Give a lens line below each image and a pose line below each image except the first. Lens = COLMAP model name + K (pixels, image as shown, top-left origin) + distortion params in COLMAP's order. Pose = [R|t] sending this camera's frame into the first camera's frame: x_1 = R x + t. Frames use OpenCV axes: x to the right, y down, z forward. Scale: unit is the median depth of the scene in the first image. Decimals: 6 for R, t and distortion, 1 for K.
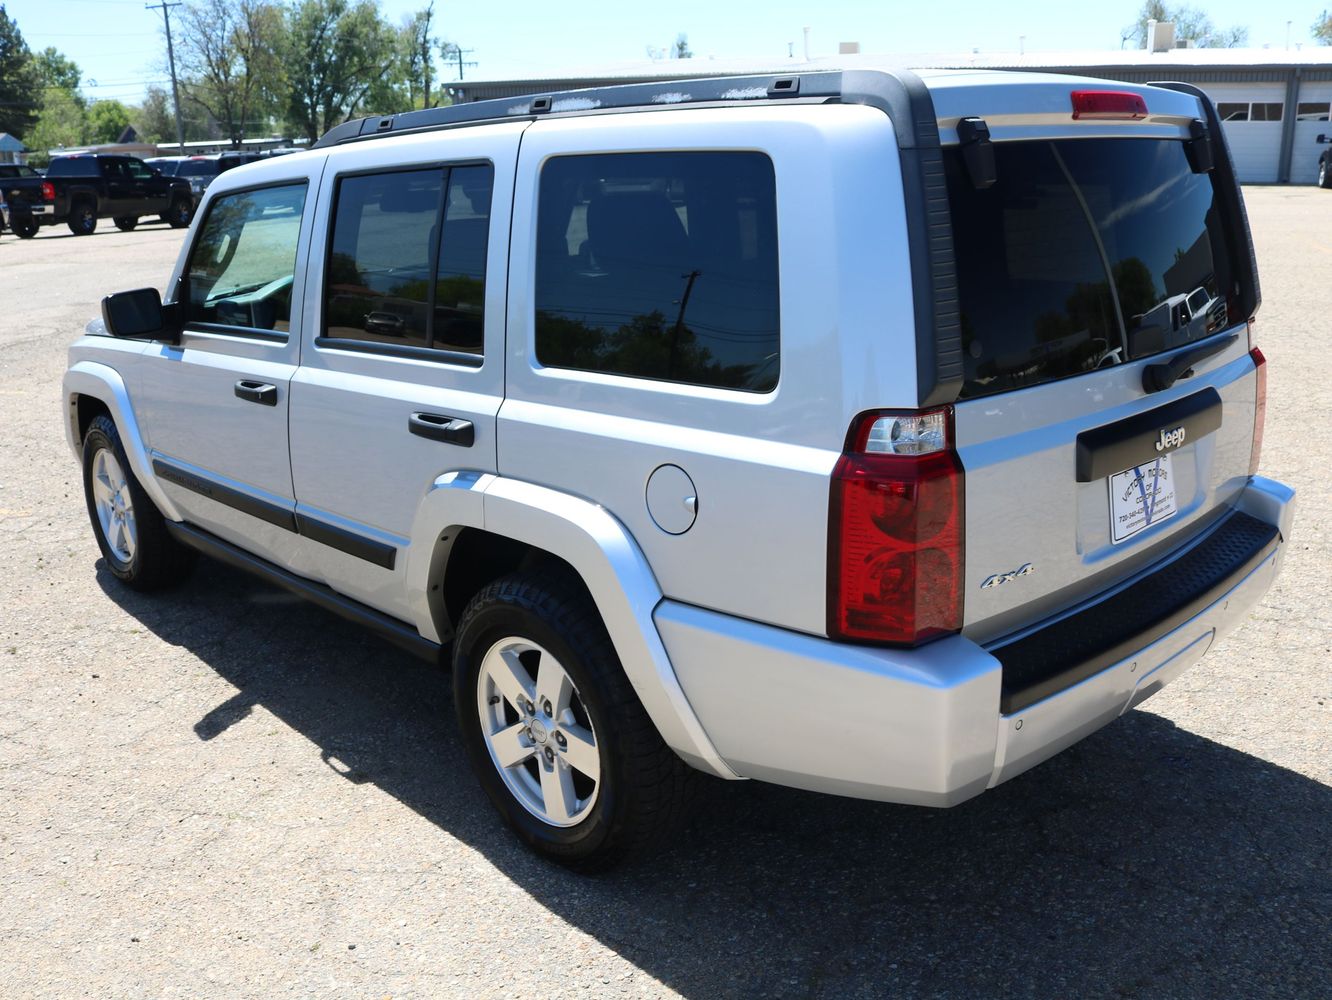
lens RADIAL K [[1215.8, 0, 664.6], [0, 1215.8, 497.9], [0, 0, 1]] dist [-0.072693, 0.000000]
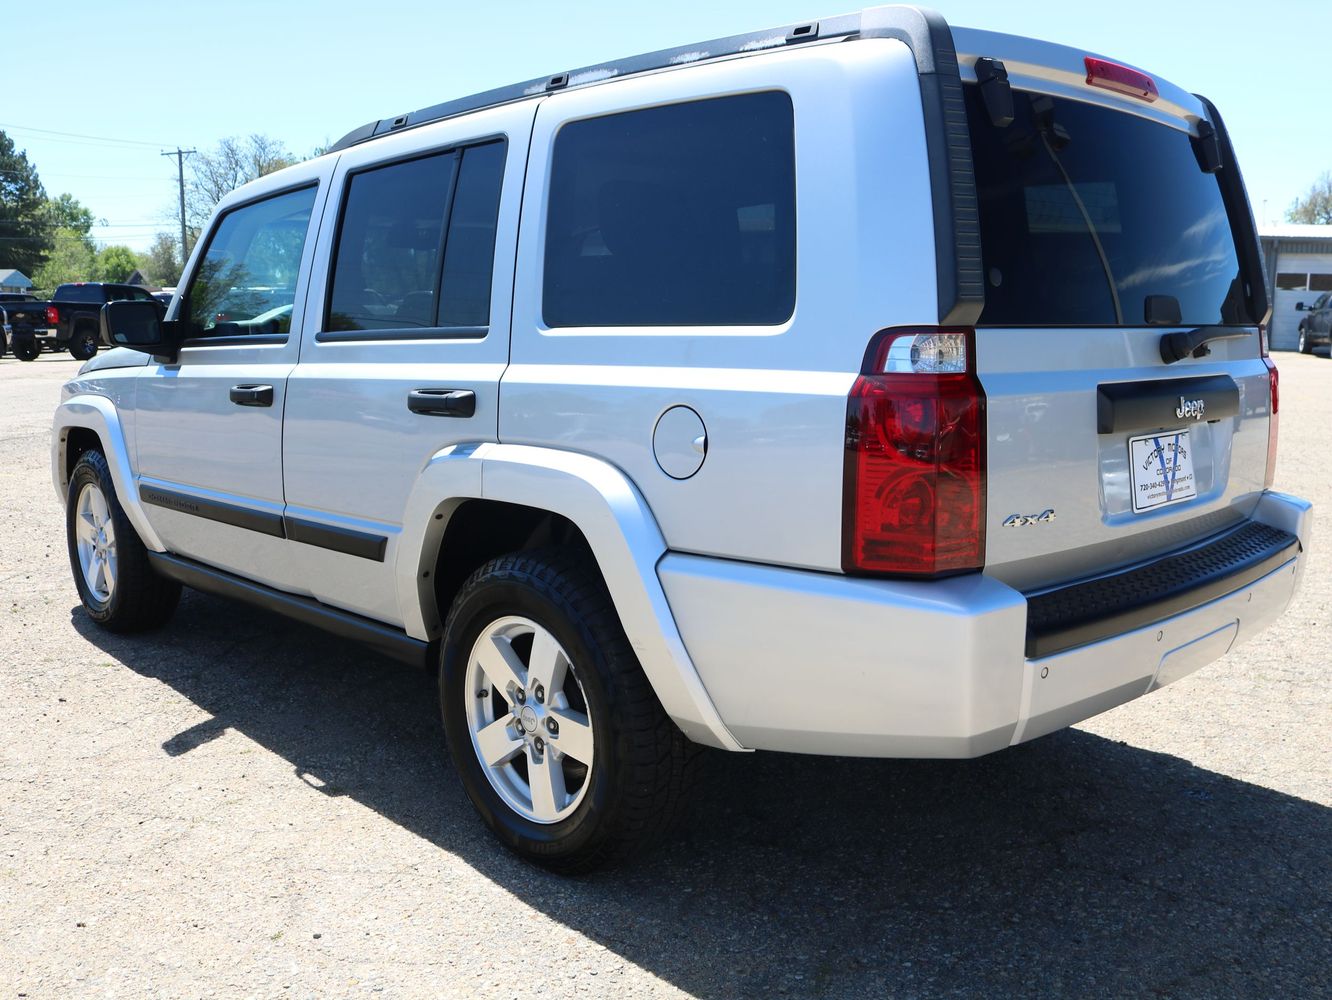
lens RADIAL K [[1215.8, 0, 666.2], [0, 1215.8, 498.8], [0, 0, 1]] dist [-0.072693, 0.000000]
pose [[0.999562, 0.027904, 0.009823, -0.011539], [-0.026434, 0.991561, -0.126920, 0.145219], [-0.013281, 0.126605, 0.991864, 0.042440]]
